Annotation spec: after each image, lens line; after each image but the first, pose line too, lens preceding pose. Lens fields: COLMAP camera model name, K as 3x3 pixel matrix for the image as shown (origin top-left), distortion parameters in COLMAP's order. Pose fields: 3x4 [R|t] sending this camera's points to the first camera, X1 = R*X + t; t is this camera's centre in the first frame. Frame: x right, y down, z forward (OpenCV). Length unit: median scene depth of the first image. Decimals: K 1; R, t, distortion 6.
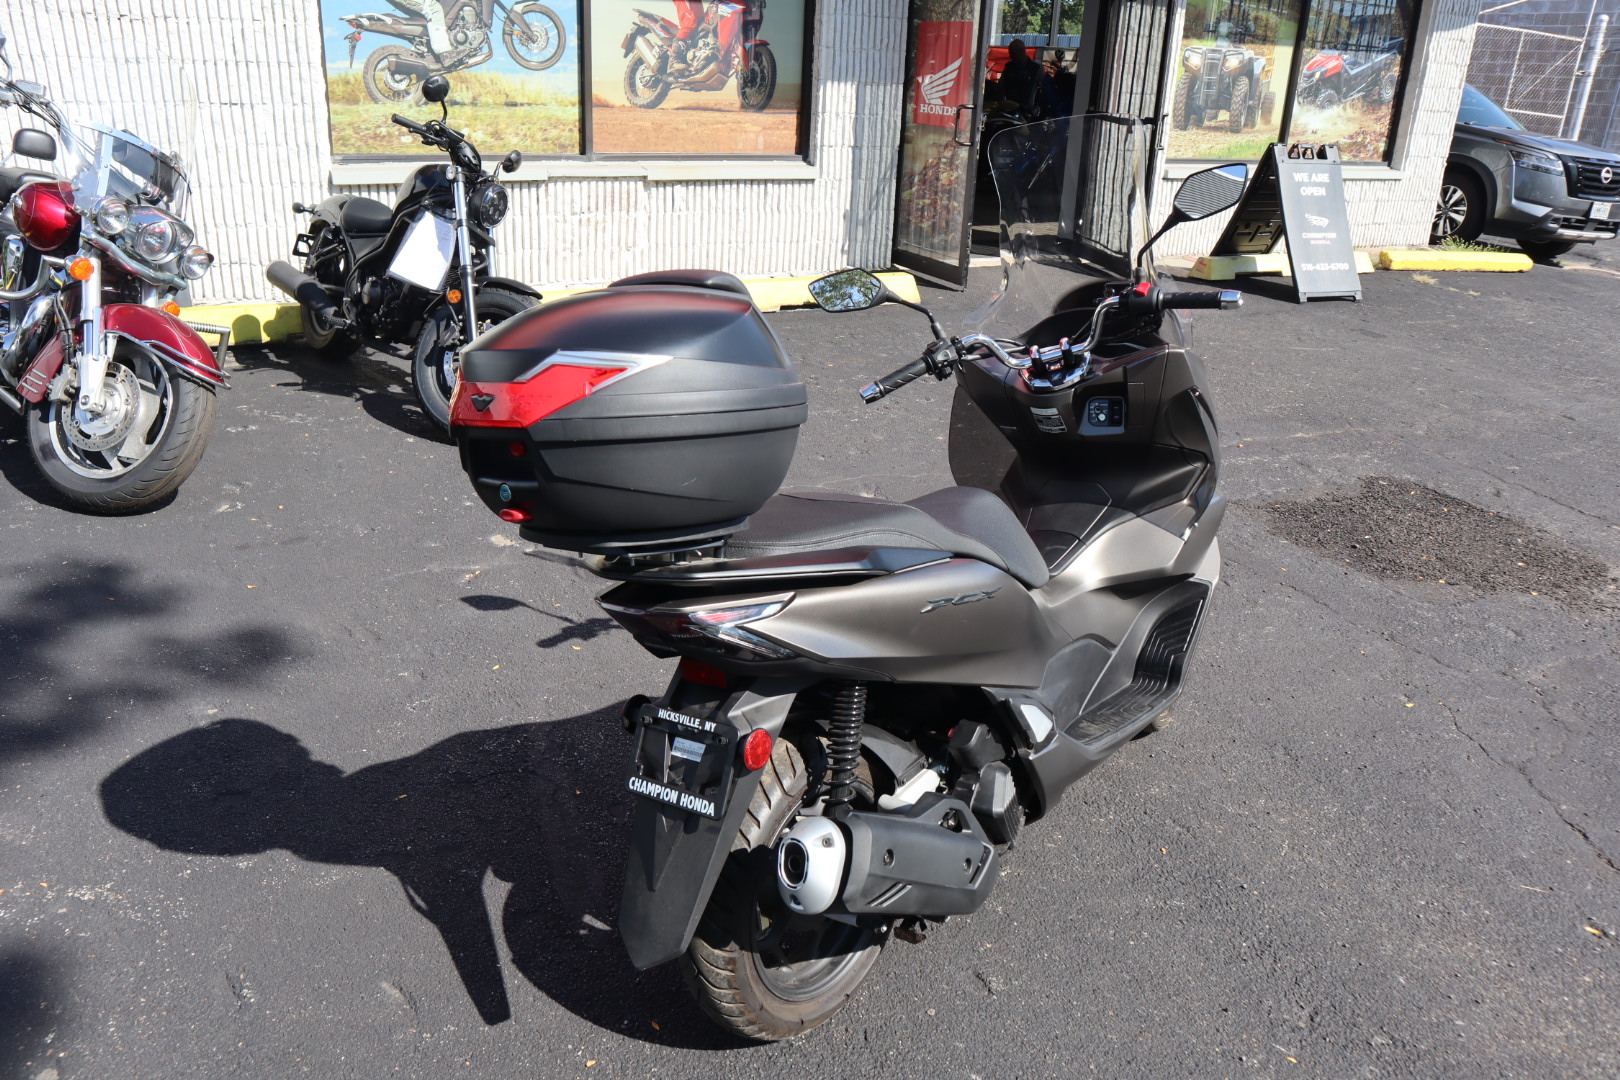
lens RADIAL K [[1210.7, 0, 816.1], [0, 1210.7, 538.1], [0, 0, 1]] dist [-0.056586, 0.038074]
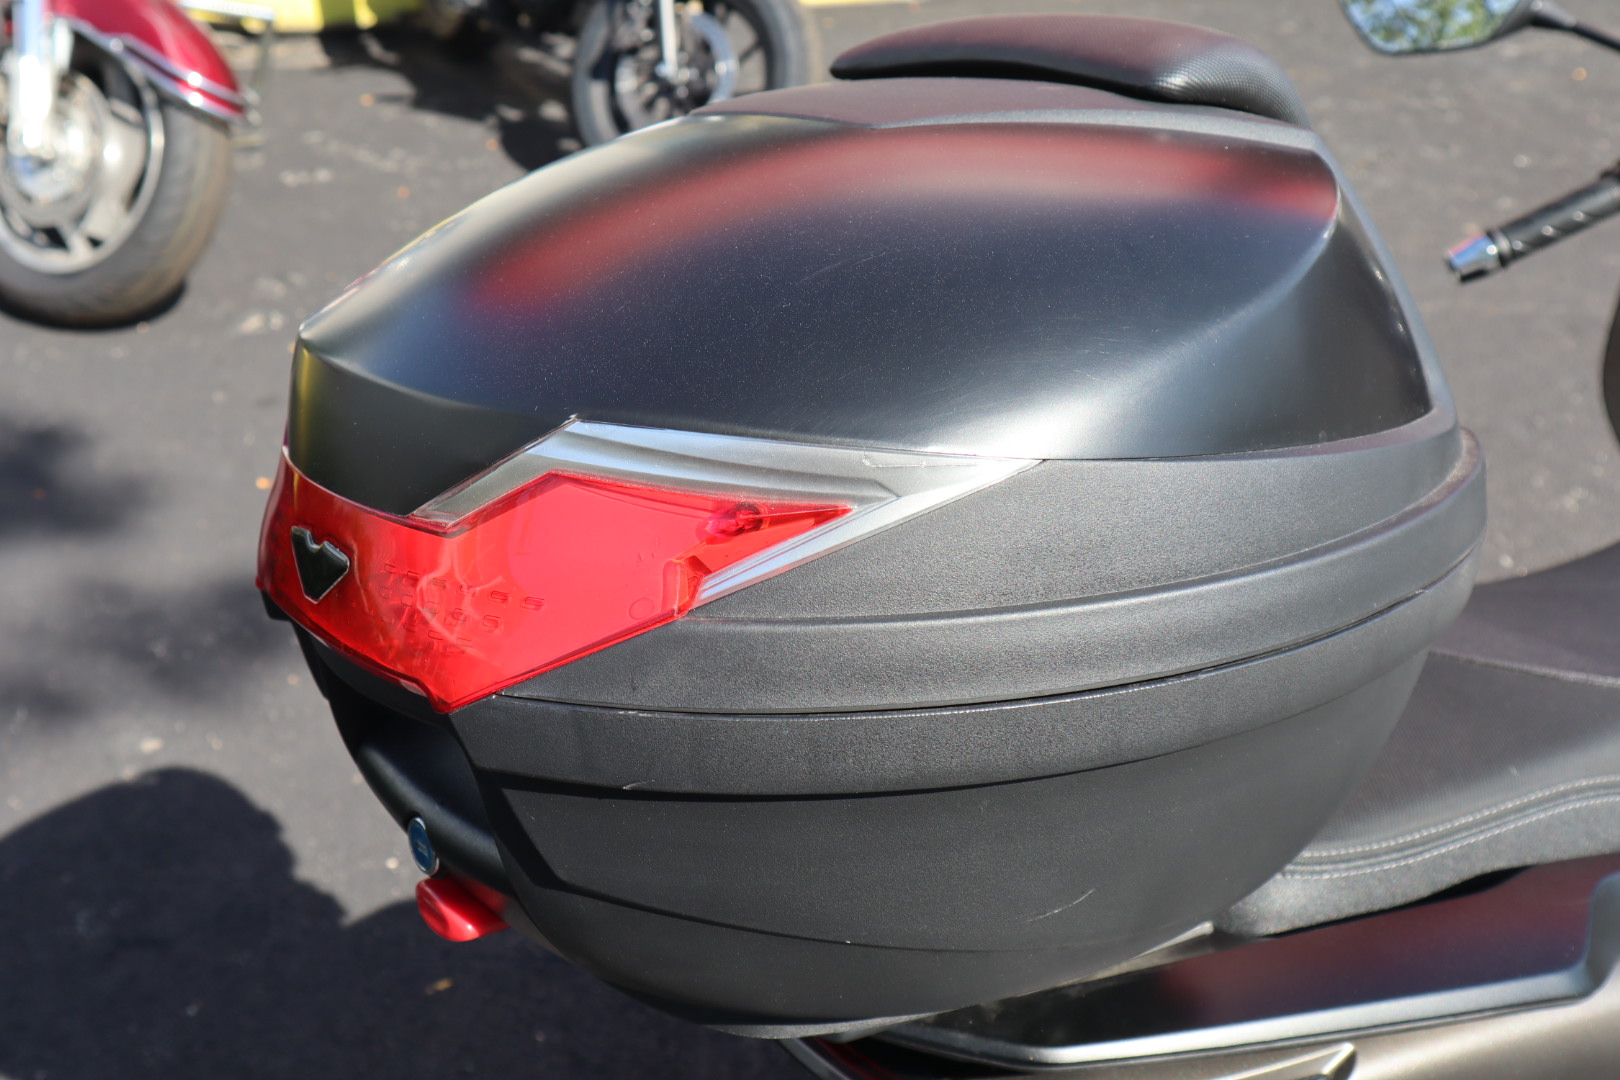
lens RADIAL K [[1611.6, 0, 825.5], [0, 1611.6, 541.8], [0, 0, 1]] dist [0.048537, 0.000000]
pose [[0.976632, 0.078190, -0.200189, -0.034734], [-0.044878, 0.985132, 0.165836, -0.068442], [0.210179, -0.152976, 0.965621, 0.251450]]
